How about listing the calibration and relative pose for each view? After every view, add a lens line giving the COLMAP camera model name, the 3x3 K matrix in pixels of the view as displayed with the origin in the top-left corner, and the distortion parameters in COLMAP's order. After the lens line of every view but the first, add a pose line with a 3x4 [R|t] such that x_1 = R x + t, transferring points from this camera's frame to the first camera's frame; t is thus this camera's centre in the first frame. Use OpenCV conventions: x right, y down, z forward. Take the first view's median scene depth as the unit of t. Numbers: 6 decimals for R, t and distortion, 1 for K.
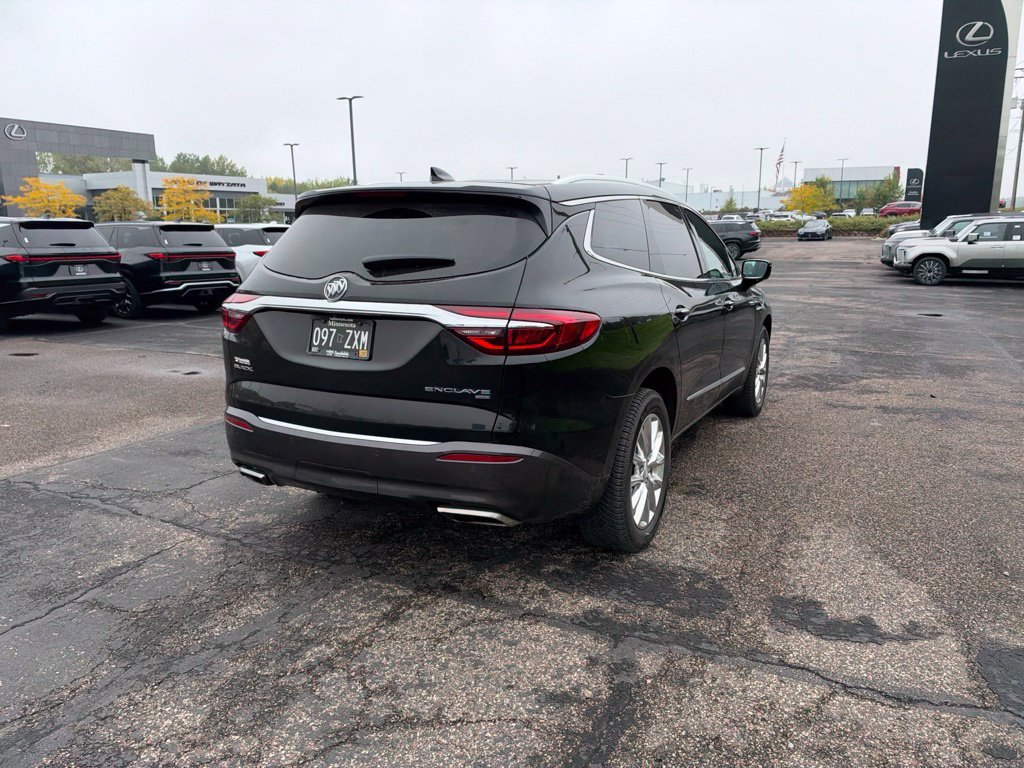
lens RADIAL K [[738.2, 0, 517.4], [0, 738.2, 383.1], [0, 0, 1]] dist [0.043279, -0.087528]
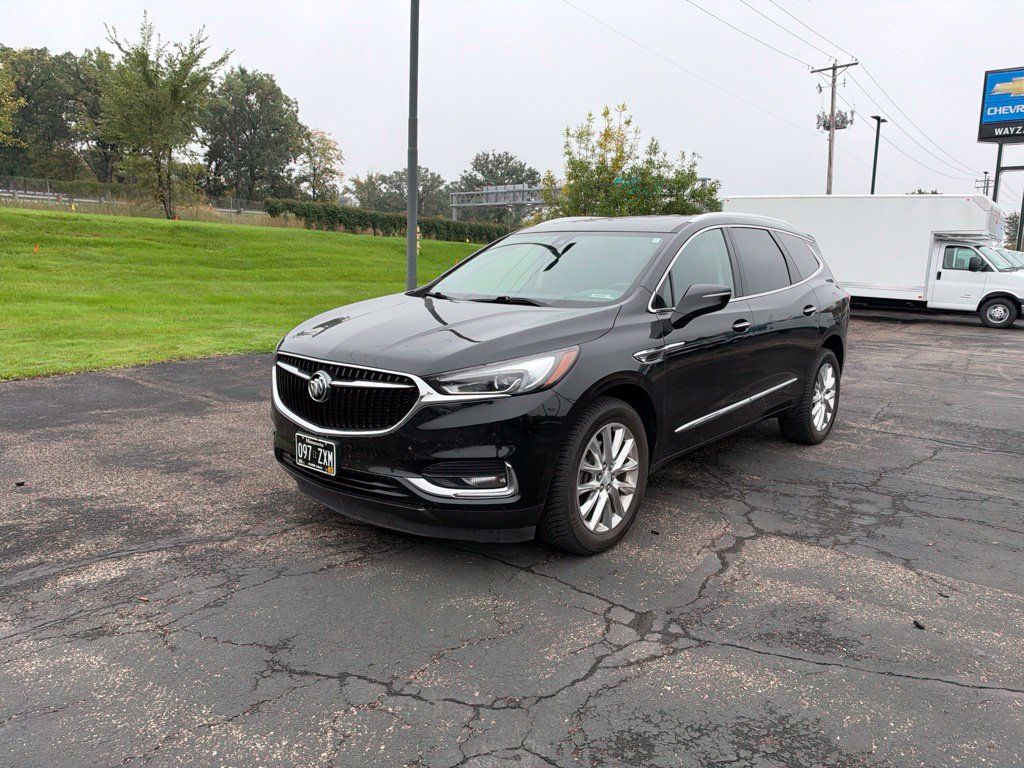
lens RADIAL K [[738.1, 0, 518.4], [0, 738.1, 372.4], [0, 0, 1]] dist [0.026896, -0.056224]
pose [[-0.973965, -0.055130, 0.219891, -0.005080], [0.022526, 0.941643, 0.335860, -0.572813], [-0.225575, 0.332069, -0.915886, 2.969509]]
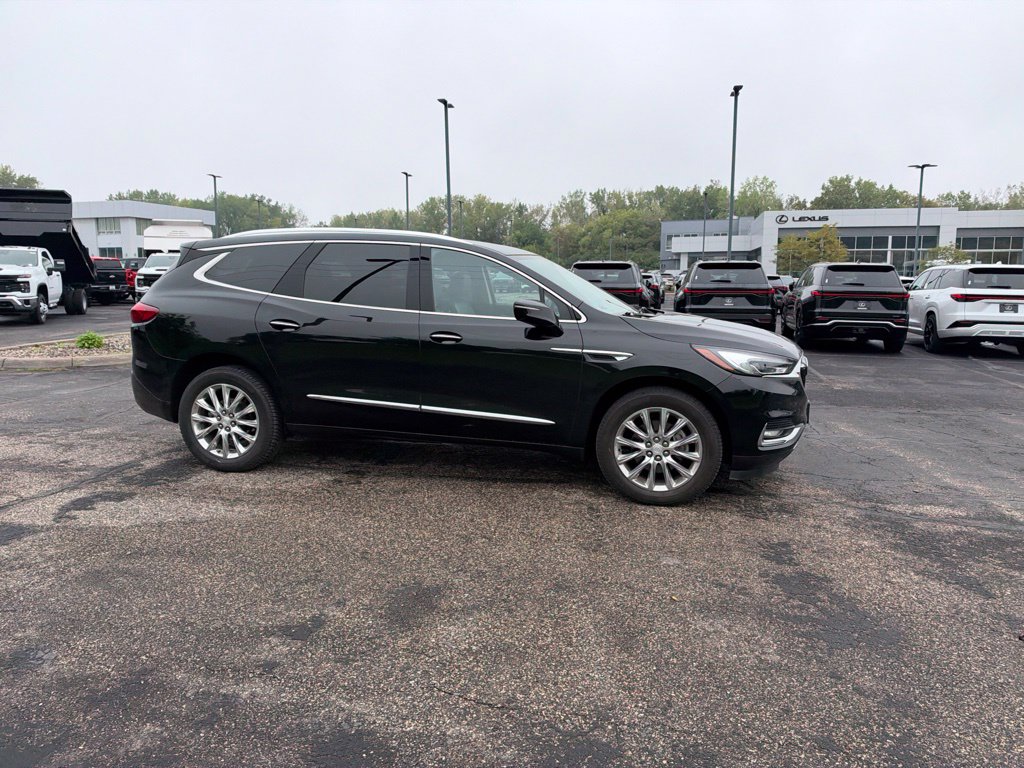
lens RADIAL K [[733.7, 0, 515.2], [0, 733.7, 383.3], [0, 0, 1]] dist [0.040489, -0.081019]
pose [[0.251919, 0.146524, -0.956592, 1.790035], [-0.198717, 0.975240, 0.097048, -0.226428], [0.947126, 0.165643, 0.274798, 1.149293]]
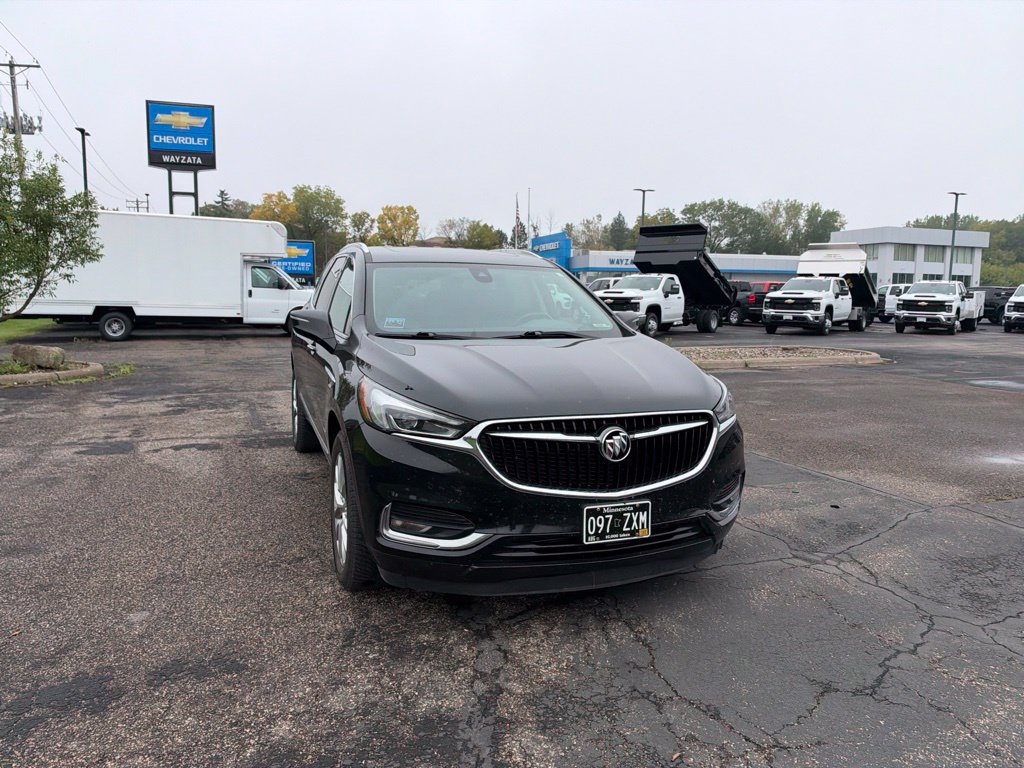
lens RADIAL K [[740.5, 0, 515.3], [0, 740.5, 361.6], [0, 0, 1]] dist [-0.000839, -0.011197]
pose [[-0.673384, 0.063972, -0.736520, 1.177458], [-0.155430, 0.961732, 0.225639, -0.502366], [0.722769, 0.266419, -0.637672, 2.576941]]
